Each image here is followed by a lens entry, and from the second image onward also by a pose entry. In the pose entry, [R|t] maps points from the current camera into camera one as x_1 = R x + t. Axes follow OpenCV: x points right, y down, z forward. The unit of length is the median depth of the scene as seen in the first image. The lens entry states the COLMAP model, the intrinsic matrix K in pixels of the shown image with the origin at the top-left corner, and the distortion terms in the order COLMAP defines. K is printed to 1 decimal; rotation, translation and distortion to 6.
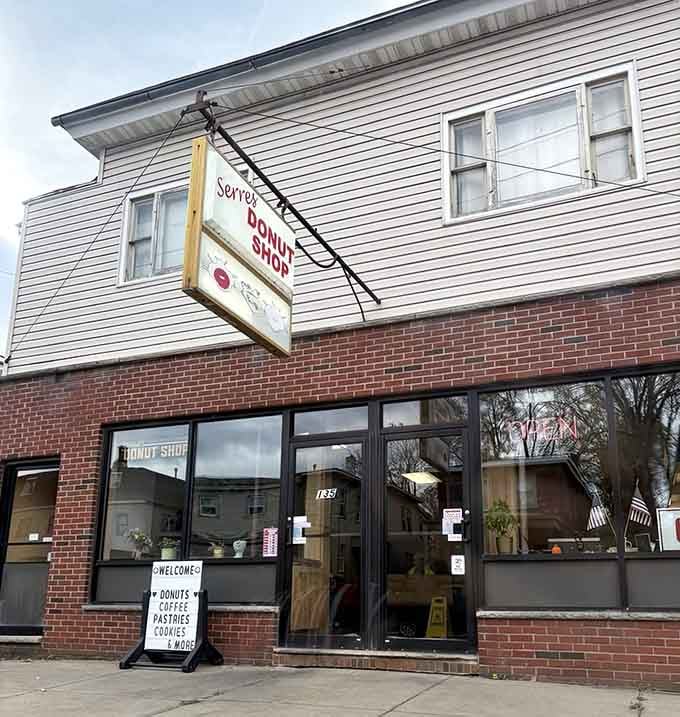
lens RADIAL K [[792.4, 0, 340.0], [0, 792.4, 358.5], [0, 0, 1]] dist [-0.024153, -0.021749]
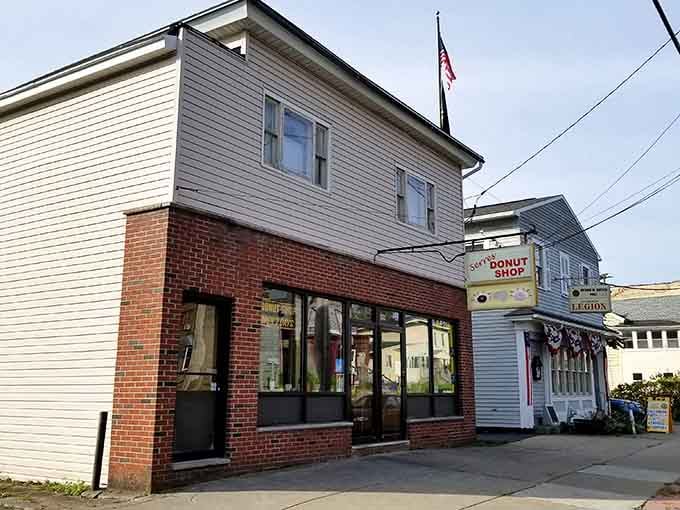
lens RADIAL K [[708.7, 0, 340.0], [0, 708.7, 255.0], [0, 0, 1]] dist [0.006068, 0.000843]
pose [[0.186255, 0.202814, 0.961340, -1.384387], [-0.255694, 0.954752, -0.151885, 0.187081], [-0.948646, -0.217520, 0.229686, 0.670124]]
